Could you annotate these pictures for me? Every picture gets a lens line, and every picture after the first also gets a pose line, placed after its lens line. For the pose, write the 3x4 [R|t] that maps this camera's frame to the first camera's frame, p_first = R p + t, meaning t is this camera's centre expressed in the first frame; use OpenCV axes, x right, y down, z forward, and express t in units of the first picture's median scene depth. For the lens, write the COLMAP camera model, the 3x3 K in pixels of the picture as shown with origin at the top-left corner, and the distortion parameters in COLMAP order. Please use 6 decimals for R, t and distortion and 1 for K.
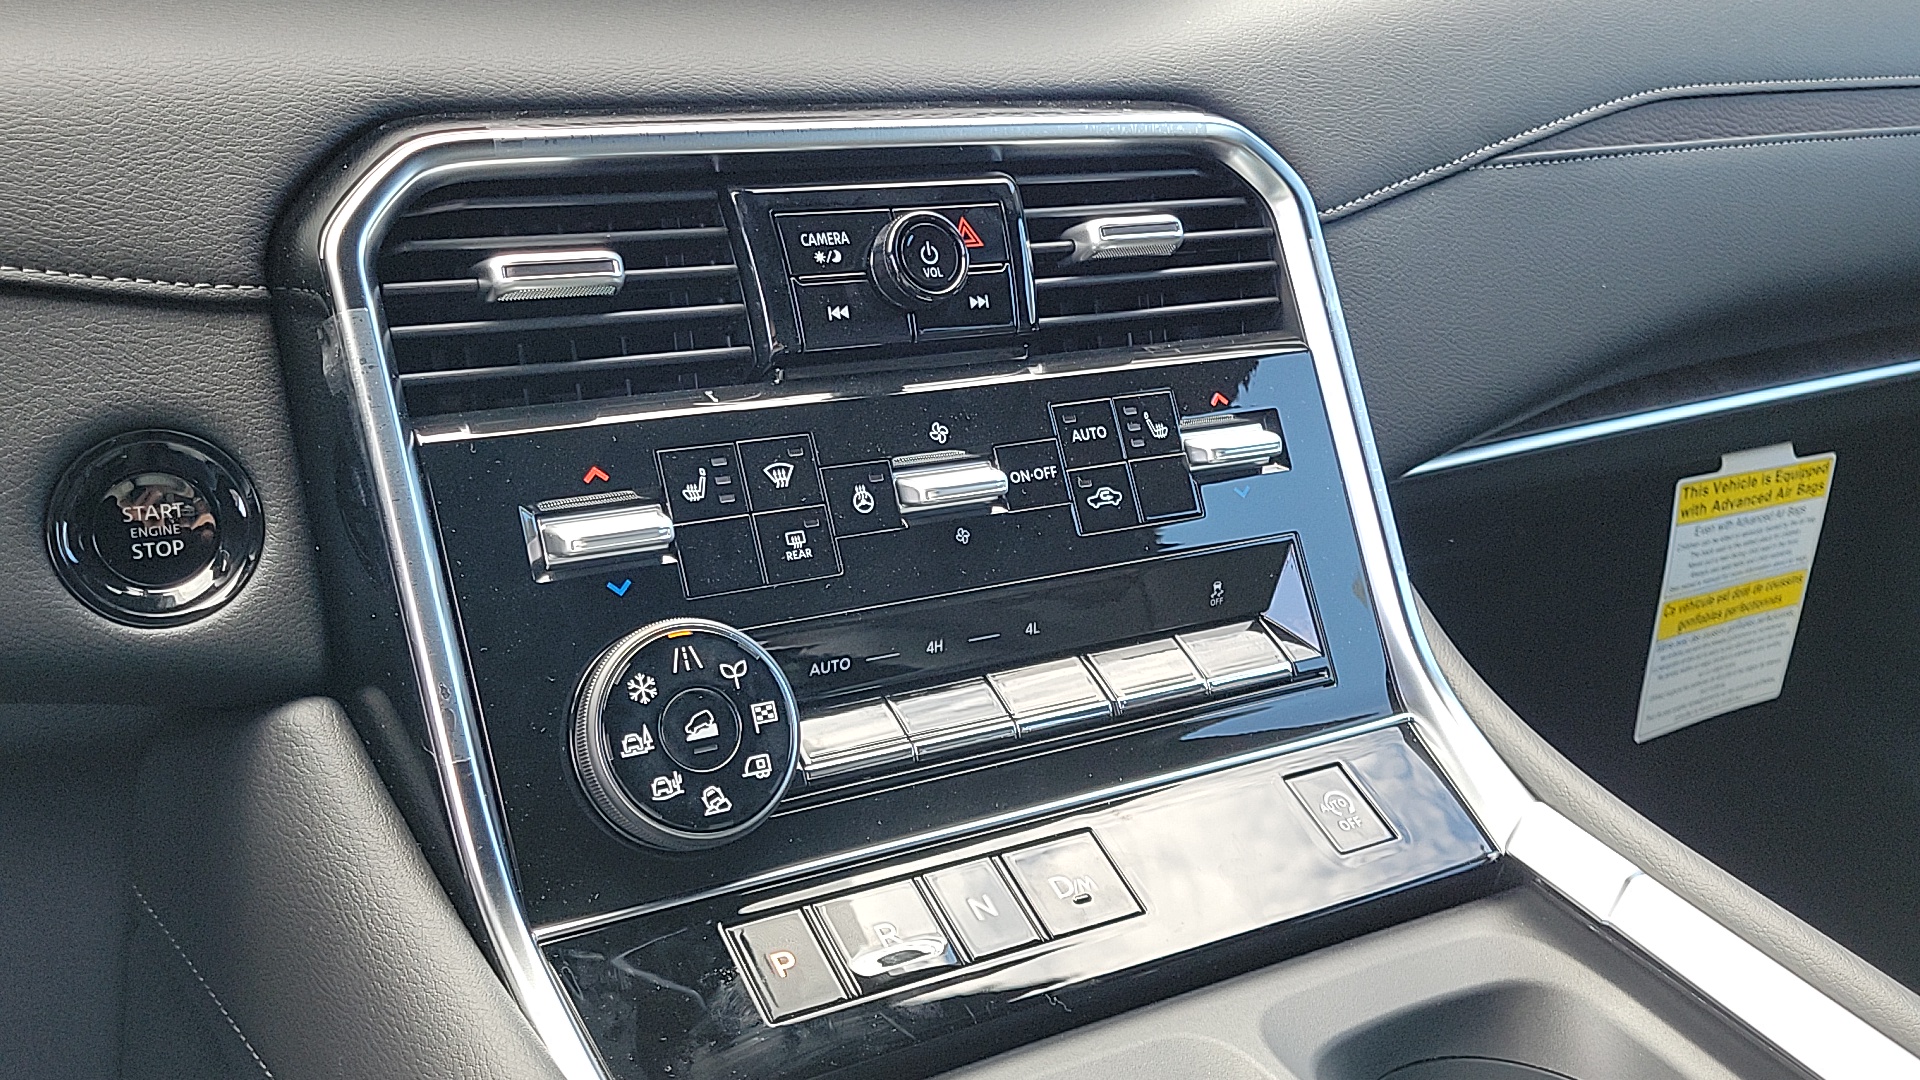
lens RADIAL K [[1923.1, 0, 951.0], [0, 1923.1, 523.3], [0, 0, 1]] dist [0.036250, -0.012435]
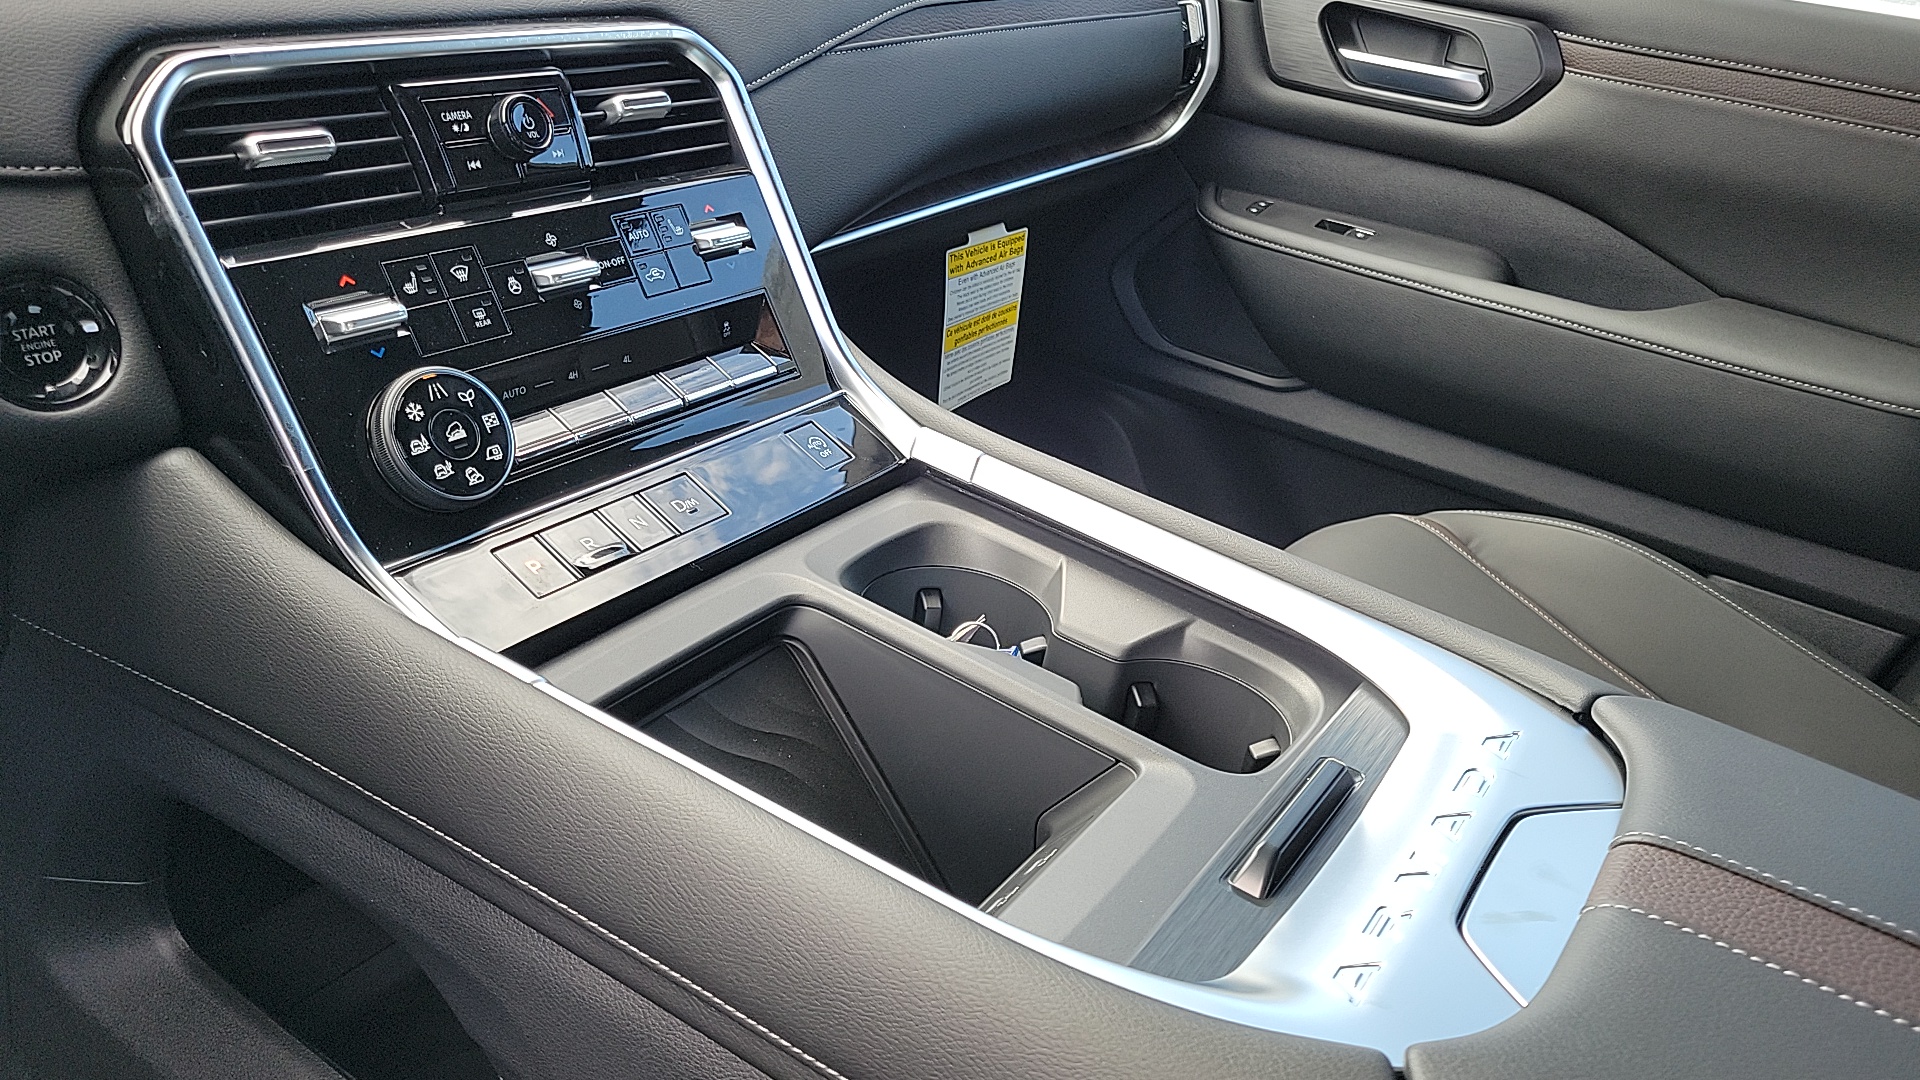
lens RADIAL K [[1451.8, 0, 949.2], [0, 1451.8, 543.6], [0, 0, 1]] dist [0.029166, -0.005219]
pose [[0.913788, -0.164695, 0.371303, -0.210057], [0.113299, 0.981177, 0.156379, 0.051685], [-0.390069, -0.100829, 0.915248, -0.261811]]
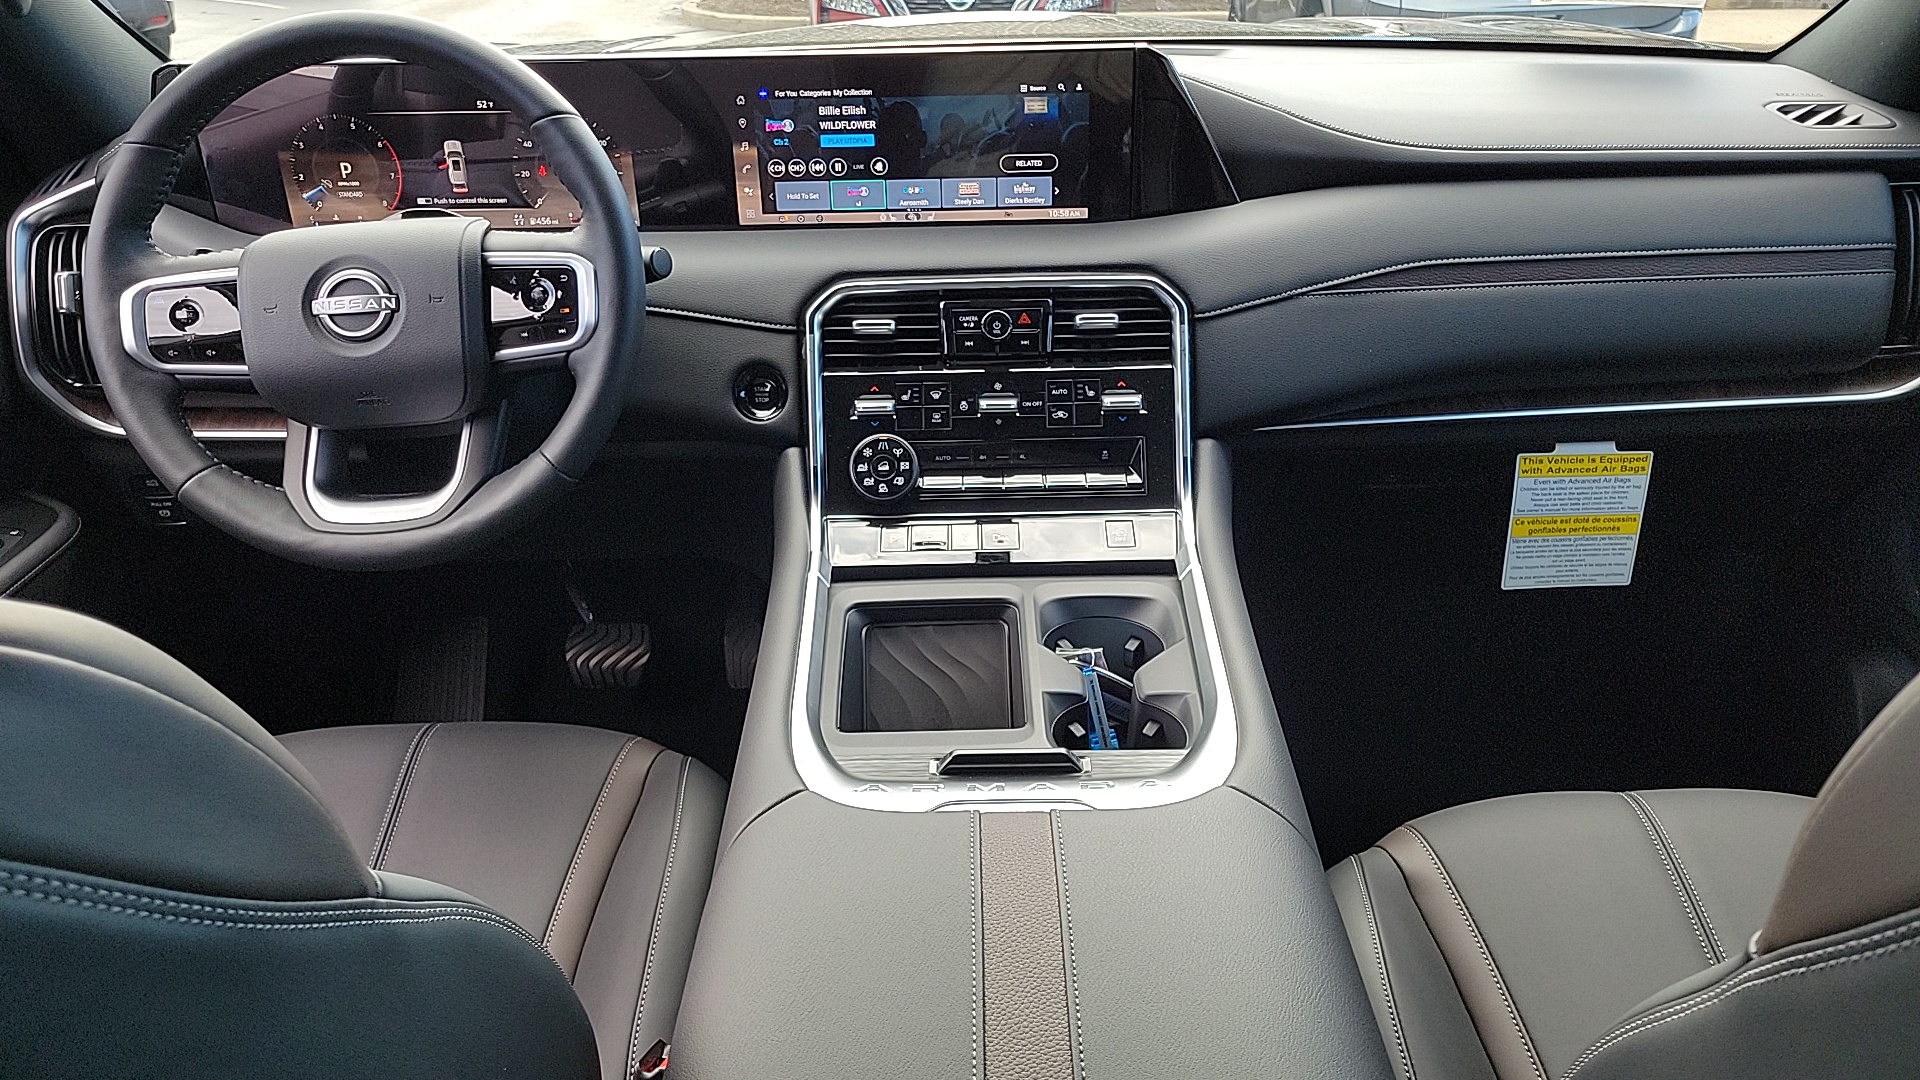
lens RADIAL K [[1454.0, 0, 960.0], [0, 1454.0, 540.0], [0, 0, 1]] dist [0.049742, -0.003304]
pose [[0.837462, 0.127777, -0.531348, 1.270627], [-0.108574, 0.991802, 0.067381, 0.046590], [0.535602, 0.001261, 0.844470, -0.998344]]
